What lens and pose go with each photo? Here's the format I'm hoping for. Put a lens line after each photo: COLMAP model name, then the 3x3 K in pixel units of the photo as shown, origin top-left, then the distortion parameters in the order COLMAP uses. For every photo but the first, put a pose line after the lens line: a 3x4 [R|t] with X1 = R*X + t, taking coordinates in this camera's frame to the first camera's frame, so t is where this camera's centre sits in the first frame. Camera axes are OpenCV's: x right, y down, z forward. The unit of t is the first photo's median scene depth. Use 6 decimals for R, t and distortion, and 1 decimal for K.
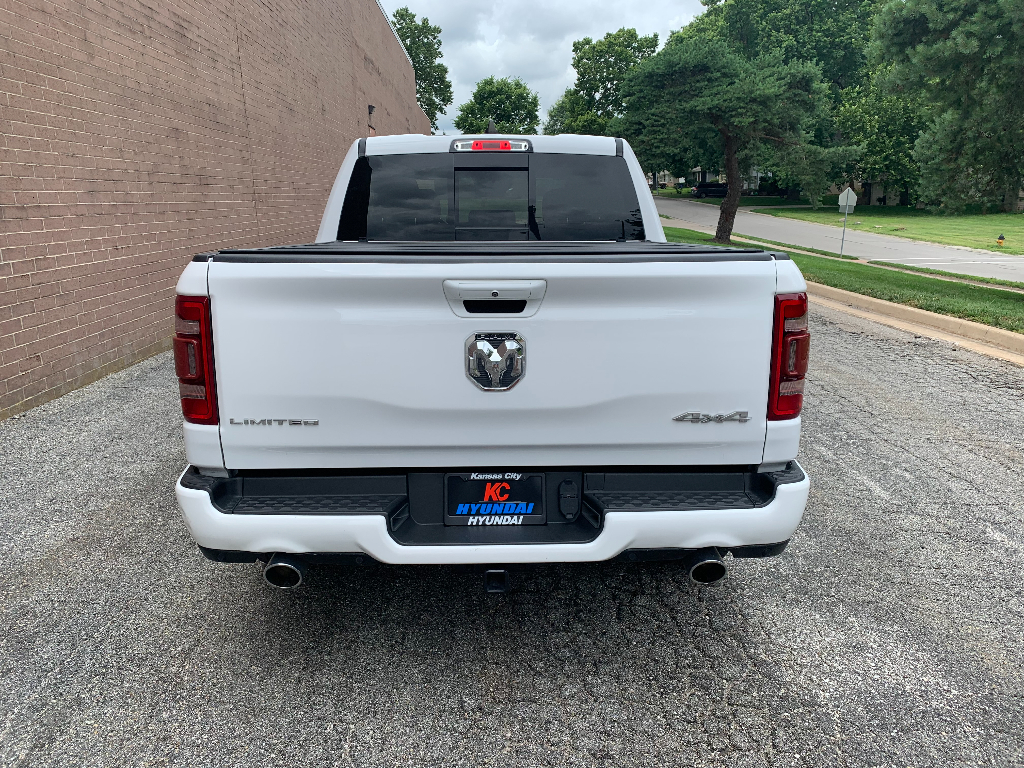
lens RADIAL K [[783.8, 0, 512.0], [0, 783.8, 384.0], [0, 0, 1]] dist [-0.000584, -0.005913]
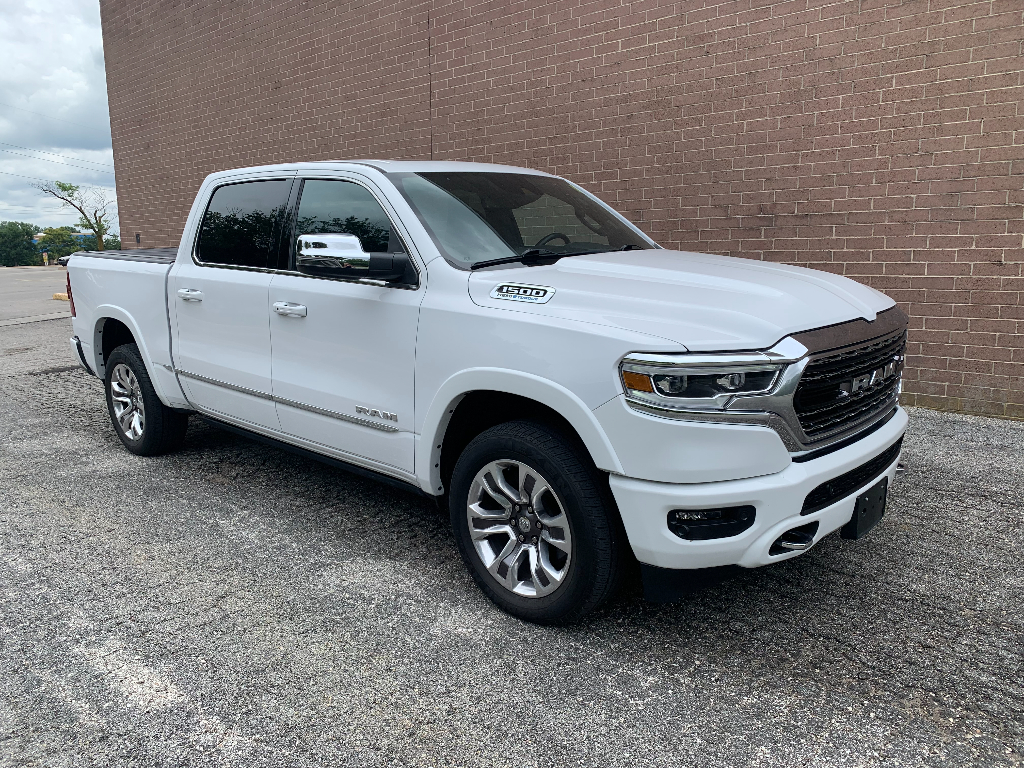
lens RADIAL K [[793.1, 0, 512.0], [0, 793.1, 384.0], [0, 0, 1]] dist [0.043597, -0.047302]
pose [[-0.701791, 0.157907, -0.694662, 0.078557], [-0.134046, 0.928435, 0.346468, -0.056397], [0.699658, 0.336265, -0.630401, 0.247450]]
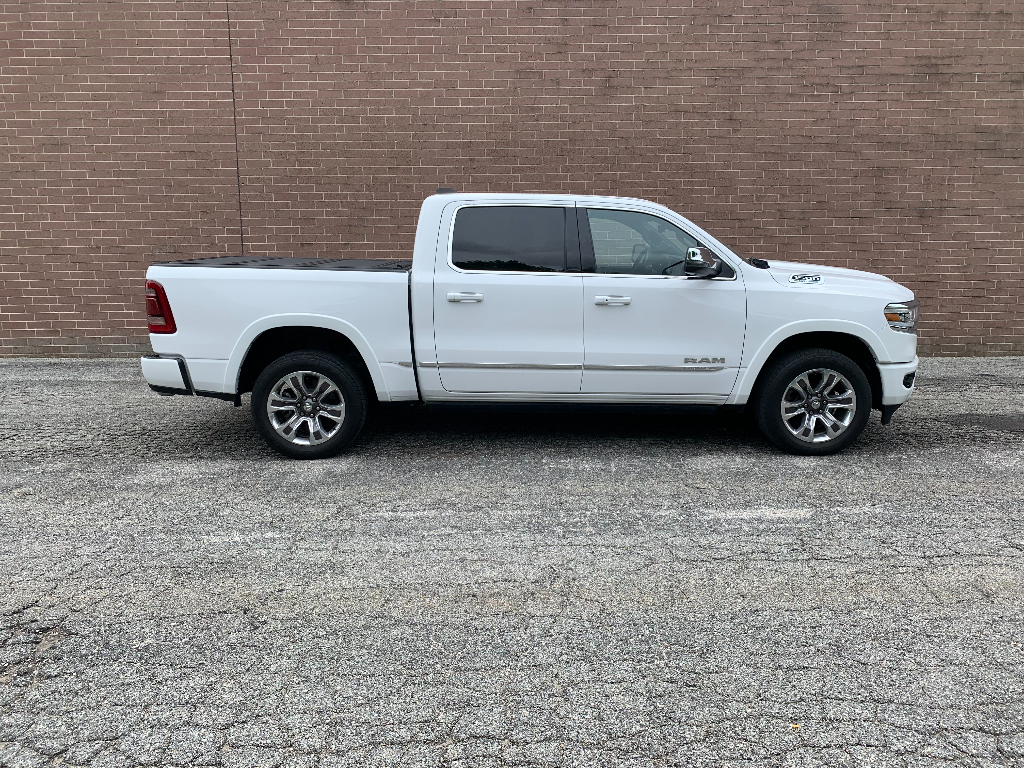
lens RADIAL K [[793.1, 0, 512.0], [0, 793.1, 384.0], [0, 0, 1]] dist [0.043597, -0.047302]
pose [[-0.006050, 0.185069, -0.982707, 0.178532], [-0.220261, 0.958343, 0.181836, -0.031879], [0.975422, 0.217552, 0.034965, 0.131707]]
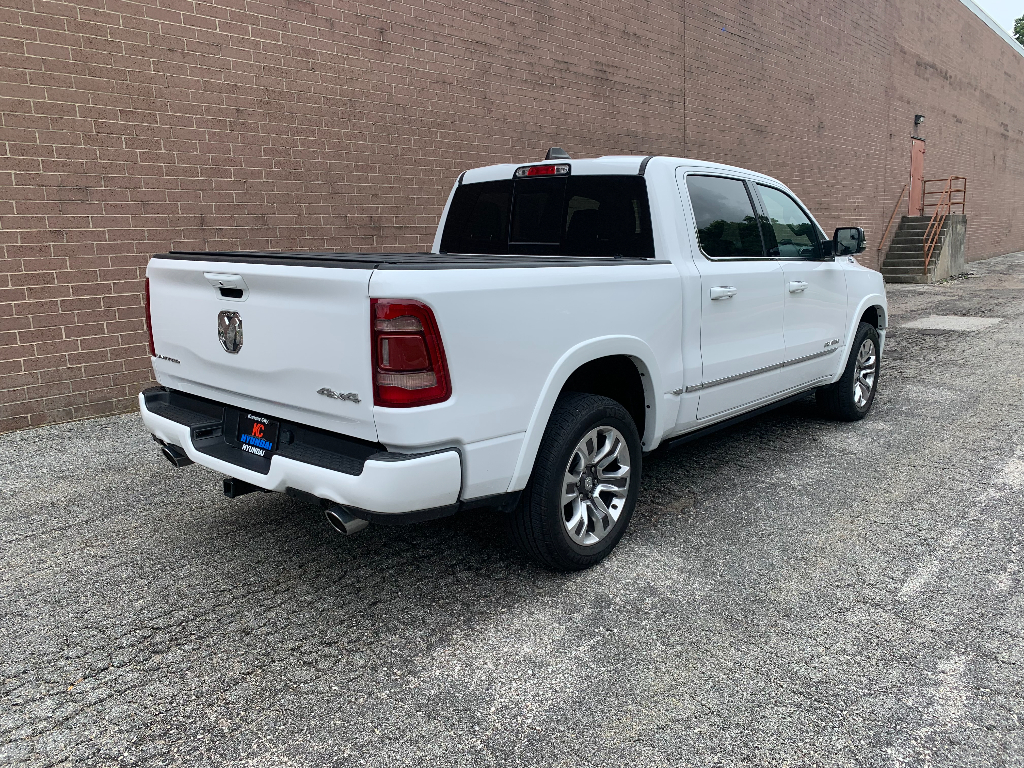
lens RADIAL K [[793.1, 0, 512.0], [0, 793.1, 384.0], [0, 0, 1]] dist [0.043597, -0.047302]
pose [[0.742764, 0.126180, -0.657557, 0.079605], [-0.145254, 0.989060, 0.025717, -0.002844], [0.653608, 0.076411, 0.752966, 0.014933]]
